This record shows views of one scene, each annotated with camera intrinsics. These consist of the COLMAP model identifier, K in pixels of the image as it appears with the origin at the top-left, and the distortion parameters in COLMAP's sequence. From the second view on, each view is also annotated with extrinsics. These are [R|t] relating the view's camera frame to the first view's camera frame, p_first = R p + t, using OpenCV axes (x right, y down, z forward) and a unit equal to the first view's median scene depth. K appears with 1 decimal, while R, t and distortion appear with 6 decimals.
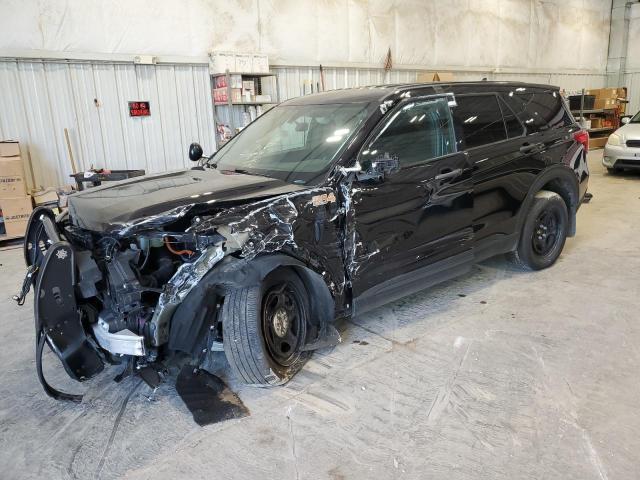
lens RADIAL K [[521.0, 0, 320.0], [0, 521.0, 240.0], [0, 0, 1]] dist [0.077830, -0.109914]
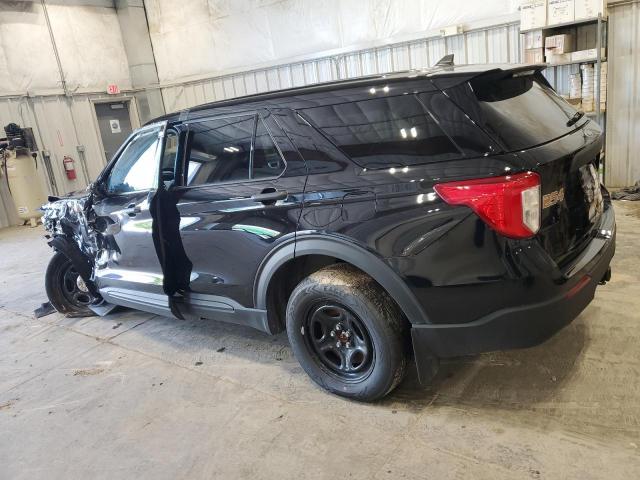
lens RADIAL K [[518.2, 0, 320.0], [0, 518.2, 240.0], [0, 0, 1]] dist [-0.006926, 0.005176]
pose [[0.240496, 0.257155, -0.935966, 0.582125], [-0.128213, 0.964234, 0.231977, -0.154571], [0.962145, 0.064213, 0.264865, 0.515758]]
